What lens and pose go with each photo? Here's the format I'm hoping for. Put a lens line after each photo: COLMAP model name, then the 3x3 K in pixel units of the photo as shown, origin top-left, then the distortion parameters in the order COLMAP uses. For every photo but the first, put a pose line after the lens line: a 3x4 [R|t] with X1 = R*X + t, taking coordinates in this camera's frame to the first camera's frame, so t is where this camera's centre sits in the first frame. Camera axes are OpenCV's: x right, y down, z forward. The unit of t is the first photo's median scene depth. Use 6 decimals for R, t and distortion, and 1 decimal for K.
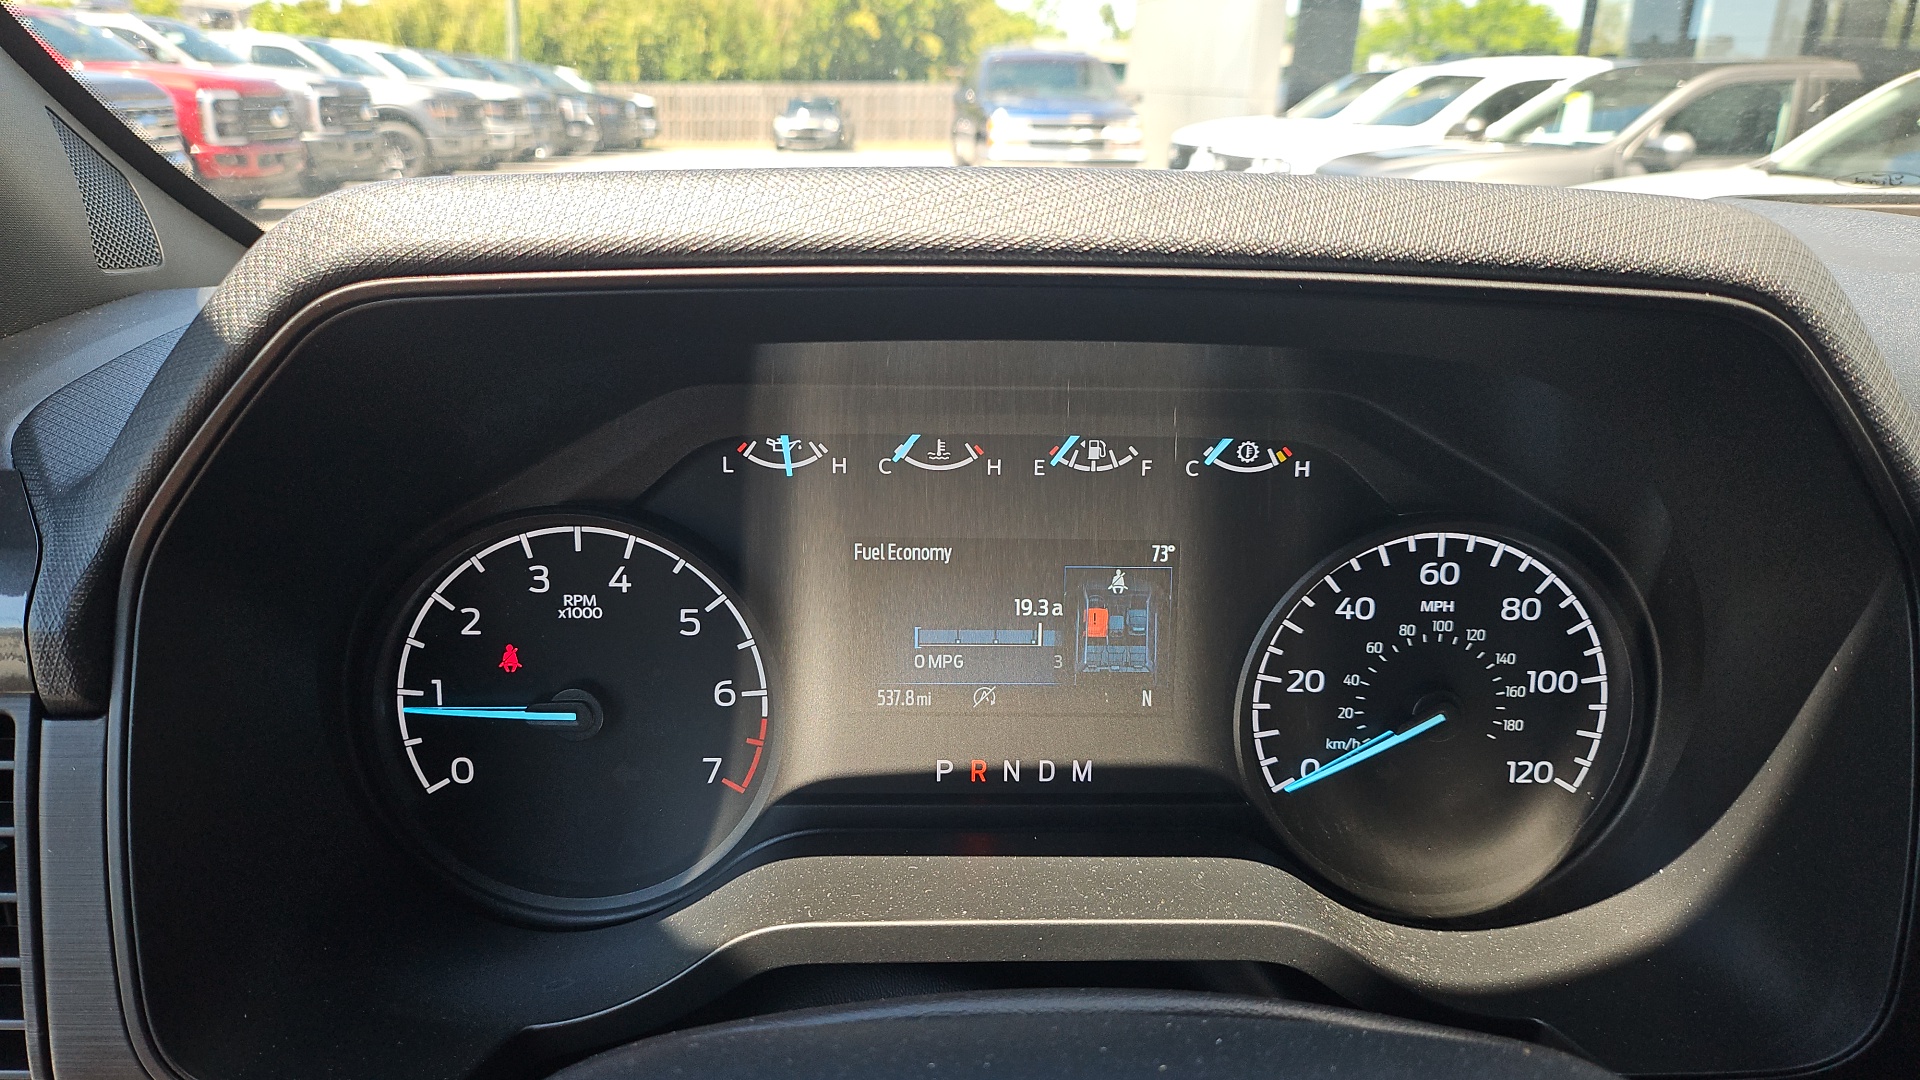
lens RADIAL K [[1193.2, 0, 976.0], [0, 1193.2, 531.0], [0, 0, 1]] dist [-0.002796, -0.005245]
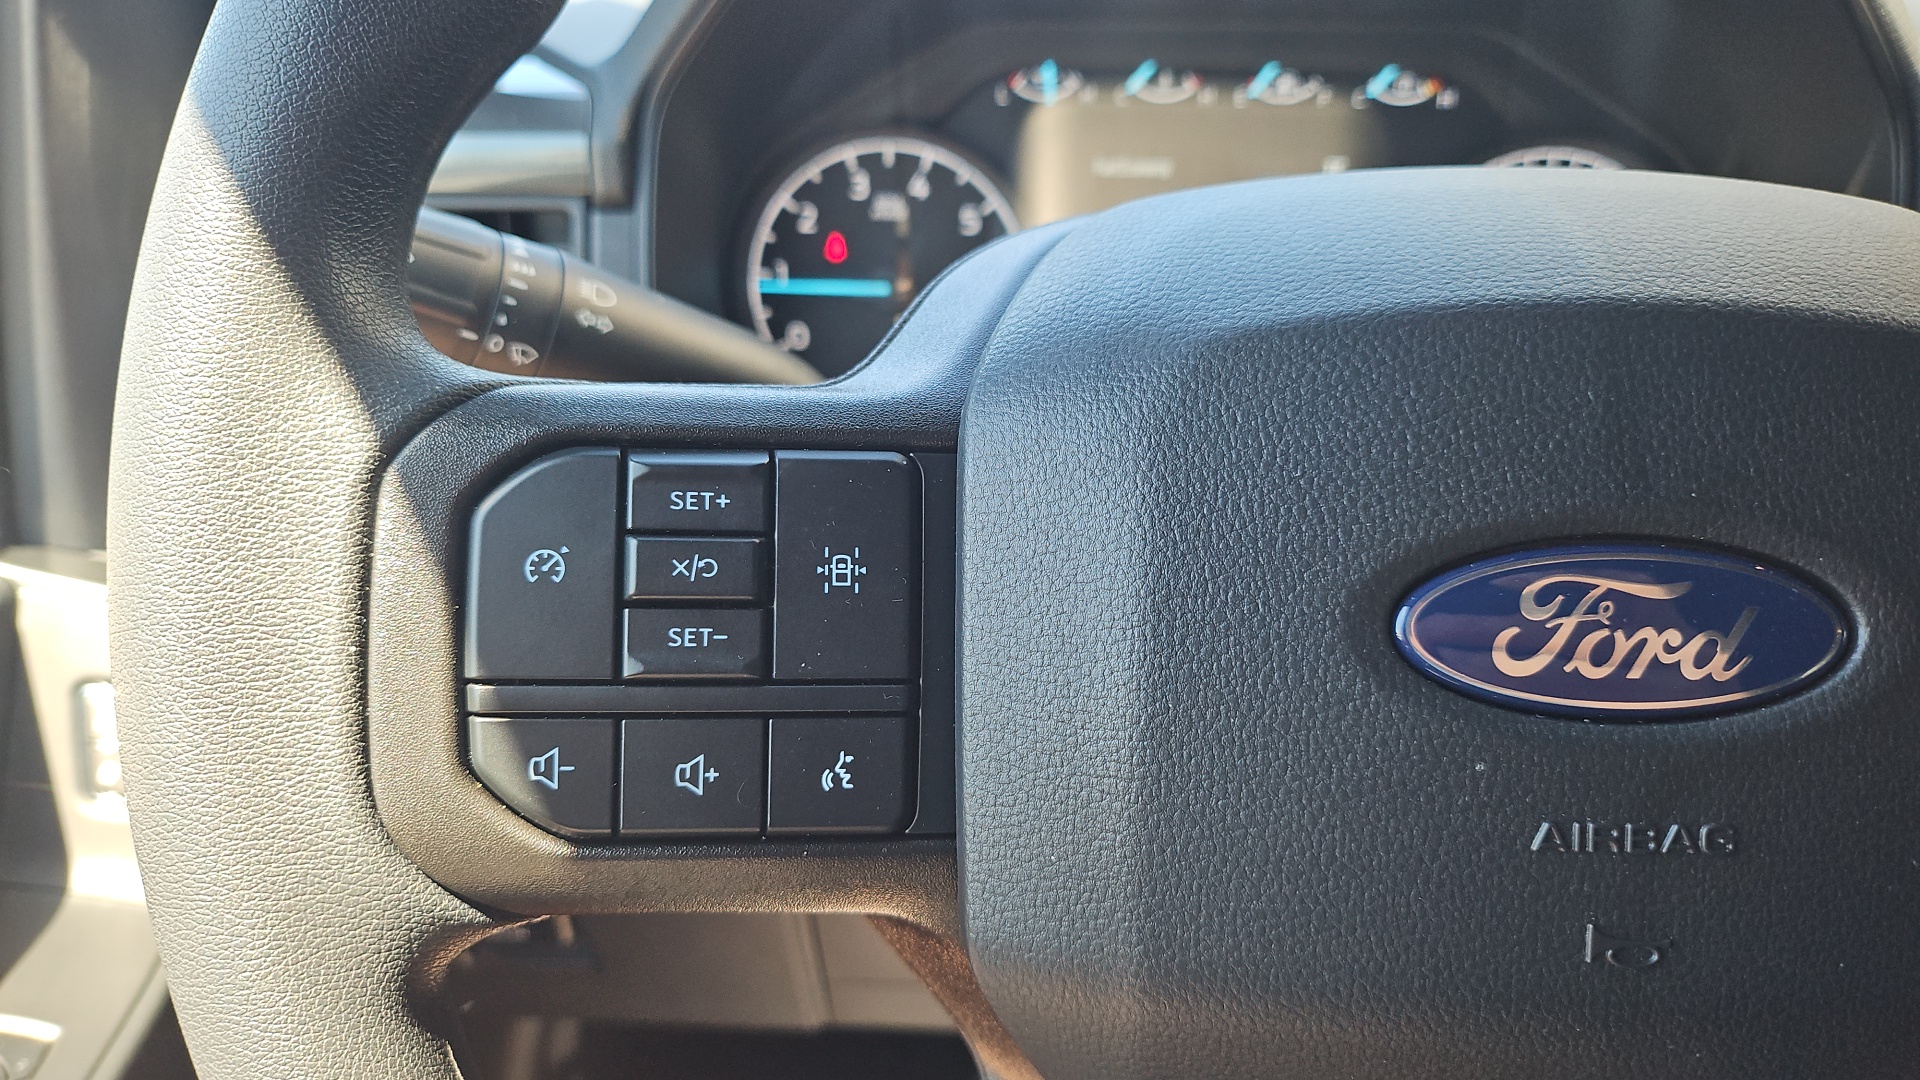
lens RADIAL K [[1318.8, 0, 959.4], [0, 1318.8, 552.4], [0, 0, 1]] dist [0.014771, -0.029057]
pose [[0.996889, 0.017276, -0.076902, -0.128726], [-0.012033, 0.997604, 0.068124, 0.337877], [0.077894, -0.066987, 0.994709, -0.479799]]
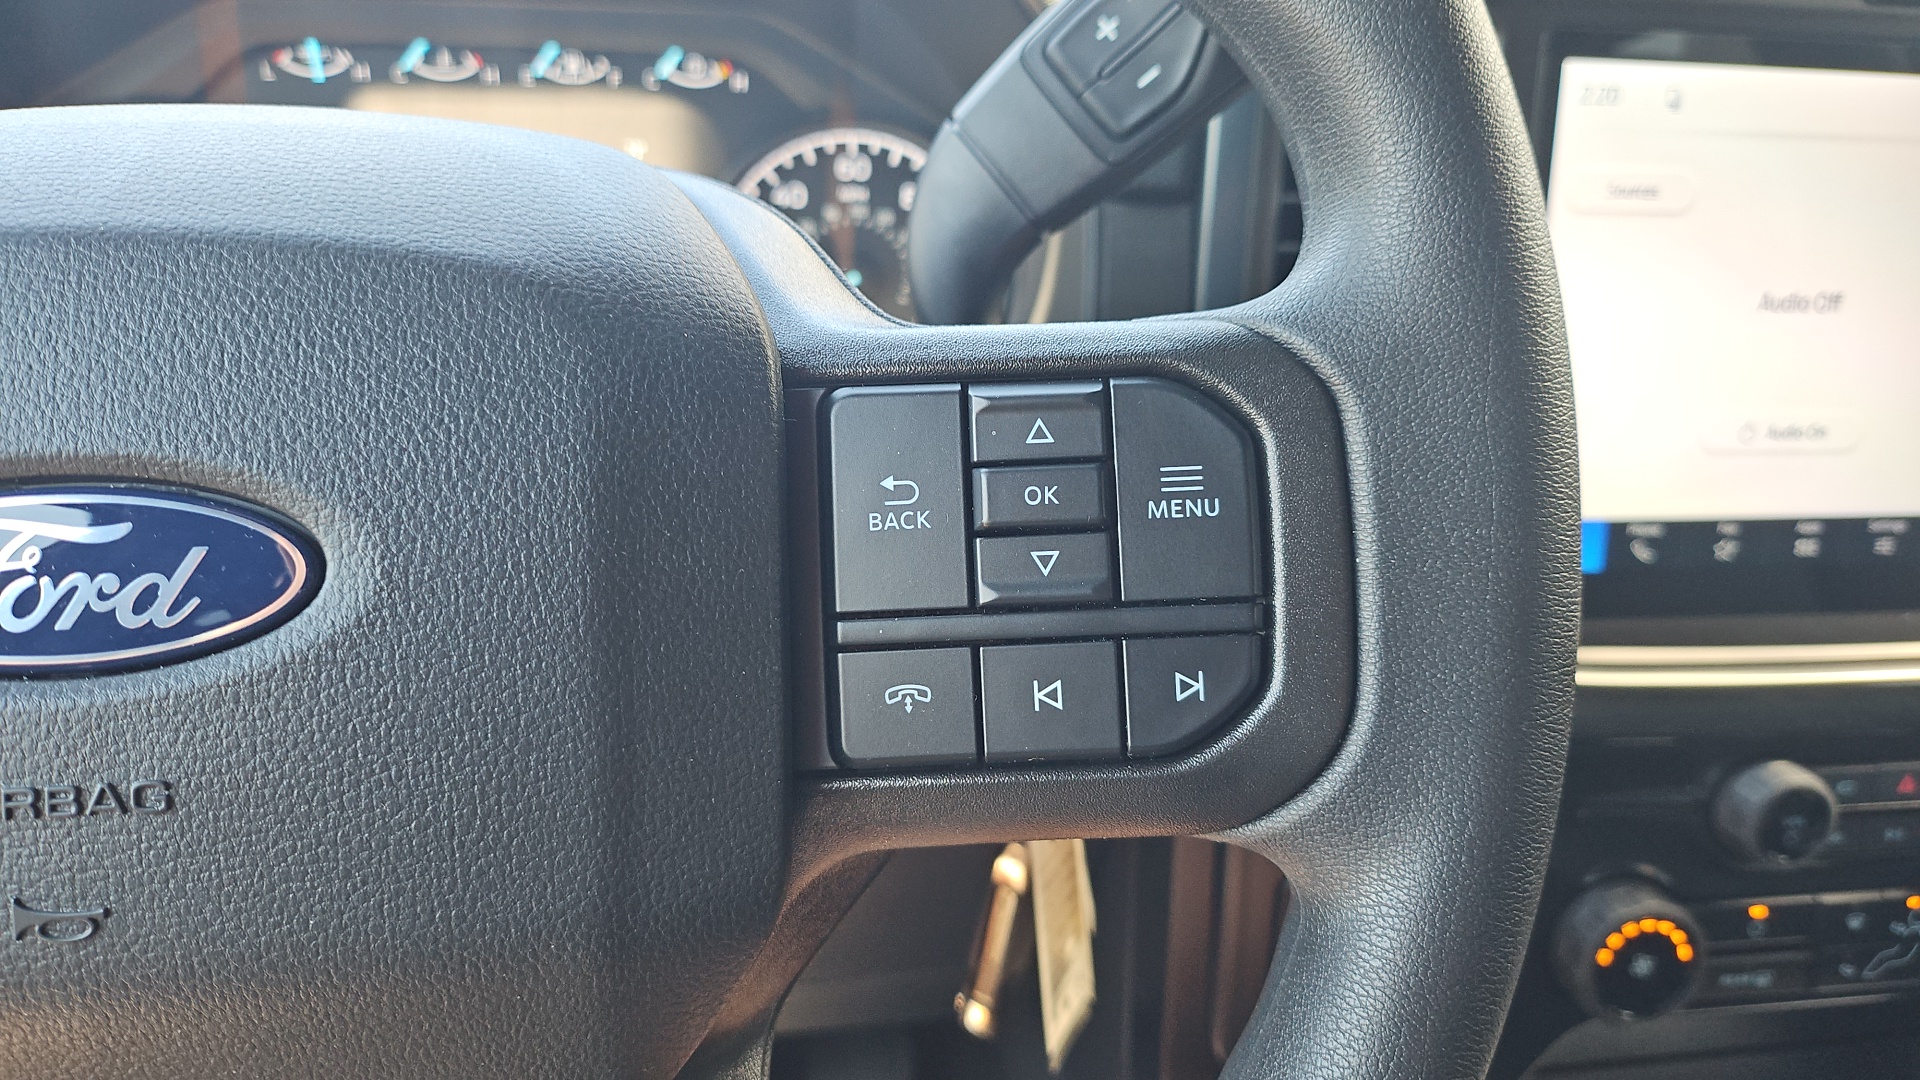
lens RADIAL K [[1318.8, 0, 966.7], [0, 1318.8, 532.9], [0, 0, 1]] dist [0.014771, -0.029057]
pose [[0.994365, -0.025202, 0.102968, 0.351799], [0.020658, 0.998775, 0.044965, 0.368287], [-0.103975, -0.042585, 0.993668, -0.456782]]
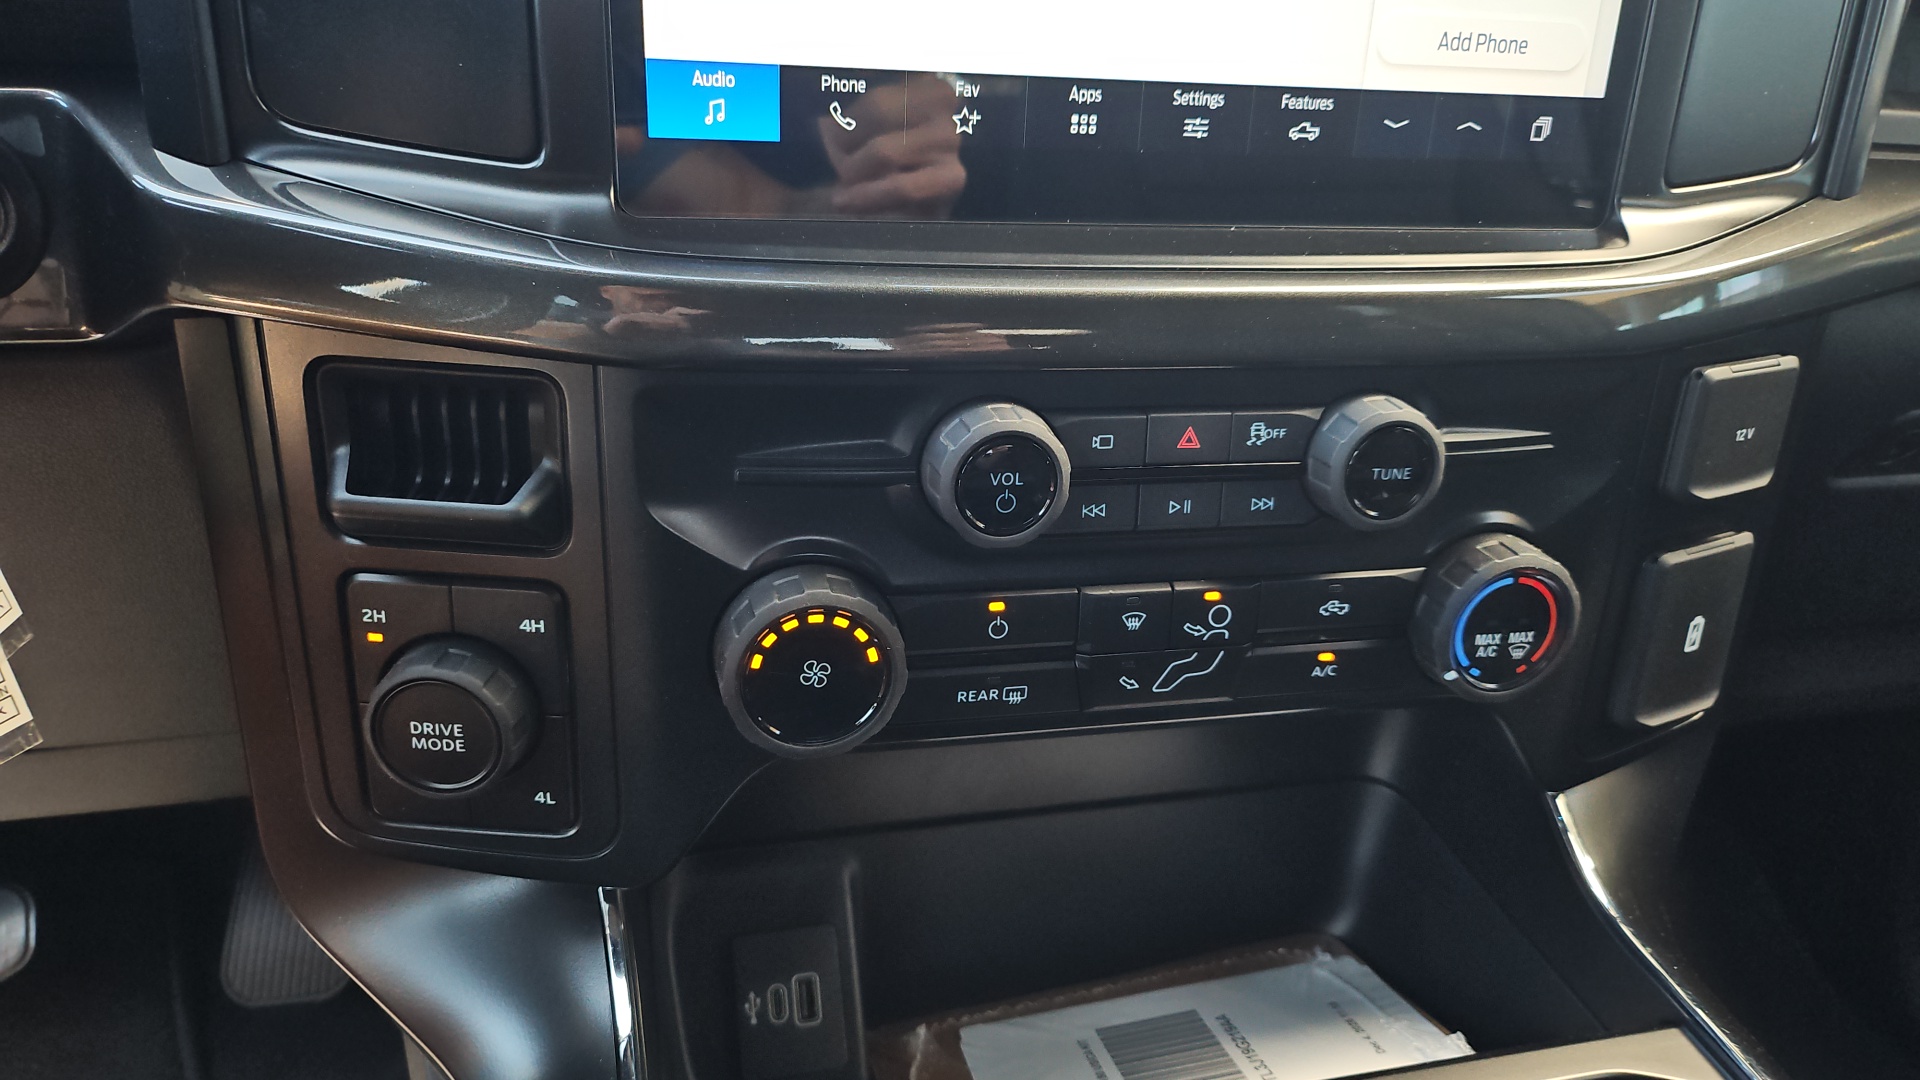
lens RADIAL K [[1318.8, 0, 958.8], [0, 1318.8, 536.4], [0, 0, 1]] dist [0.014771, -0.029057]
pose [[0.979713, -0.046817, 0.194861, 1.018696], [0.013078, 0.985193, 0.170948, 0.589178], [-0.199979, -0.164932, 0.965819, -0.210008]]
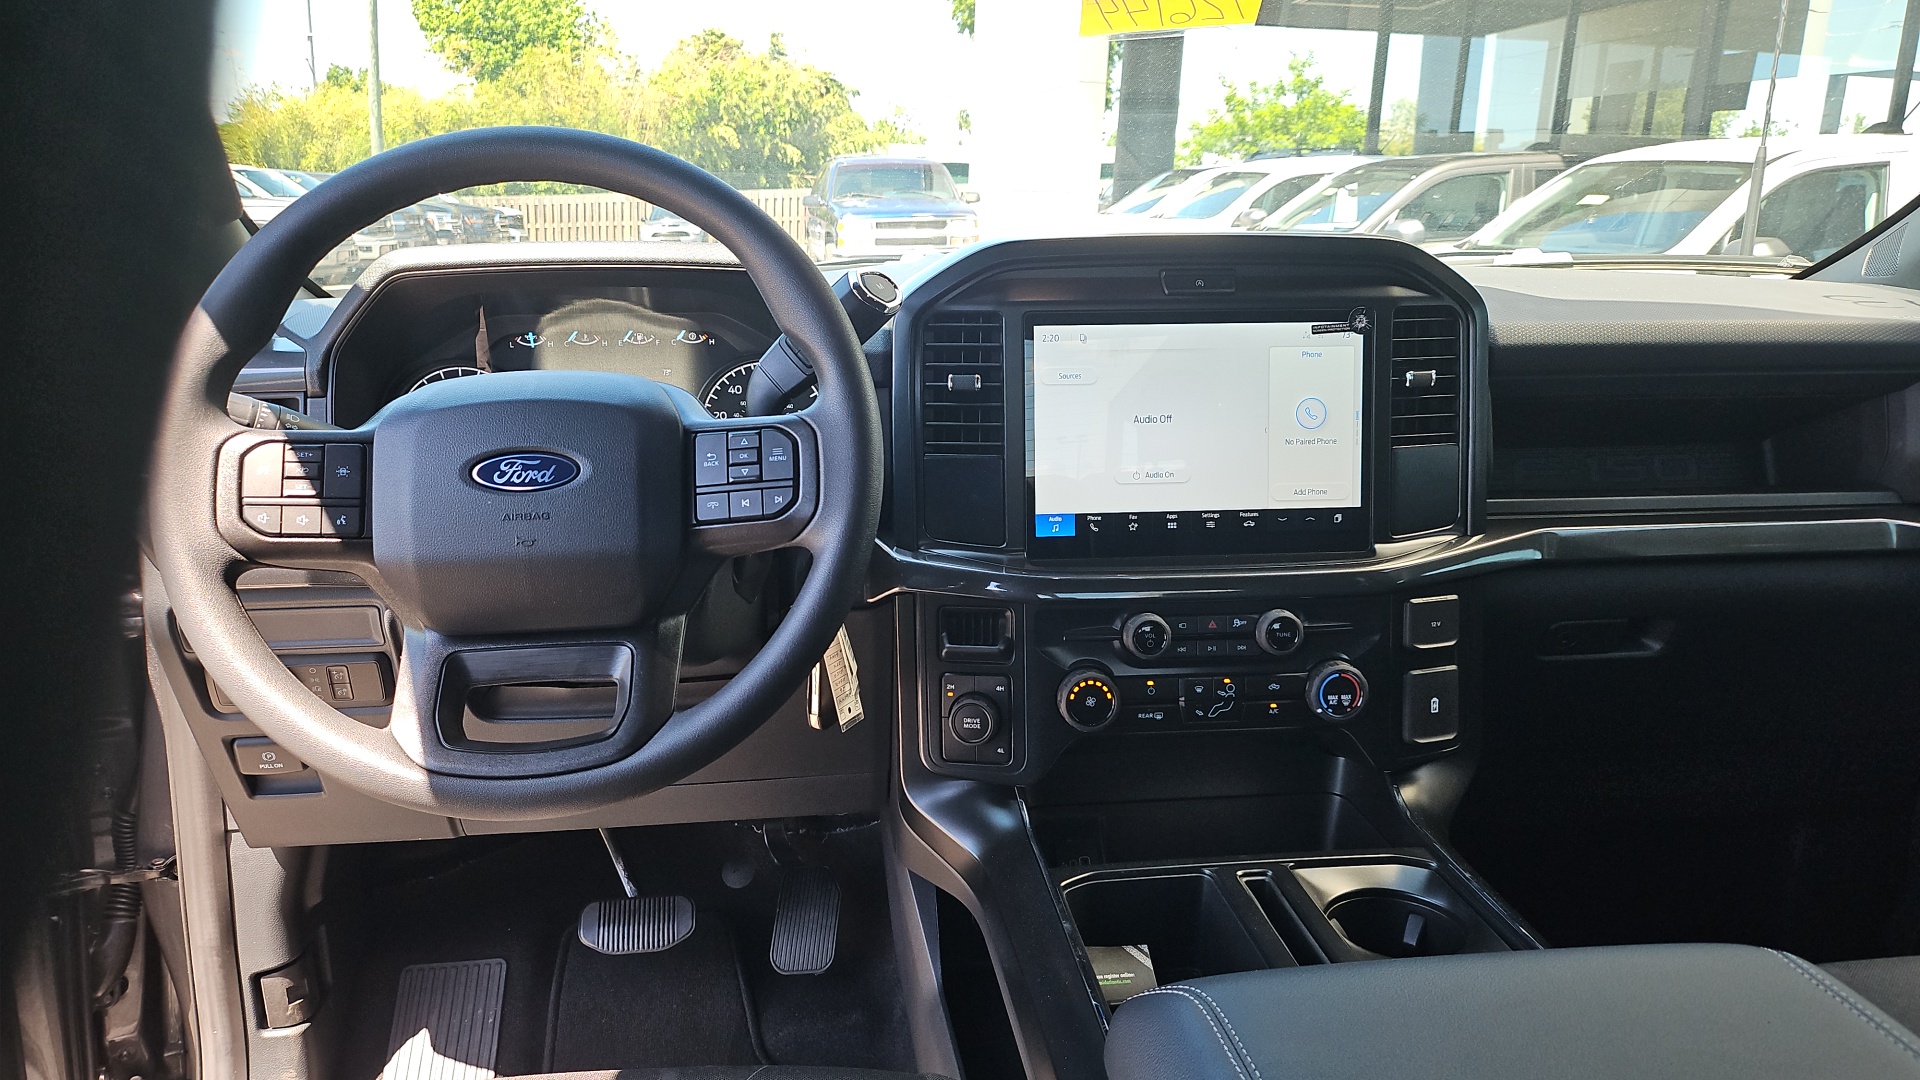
lens RADIAL K [[1318.8, 0, 978.2], [0, 1318.8, 542.1], [0, 0, 1]] dist [0.014771, -0.029057]
pose [[0.997226, -0.039556, 0.063046, 0.686899], [0.045175, 0.994886, -0.090340, 0.743939], [-0.059150, 0.092937, 0.993913, -2.165999]]
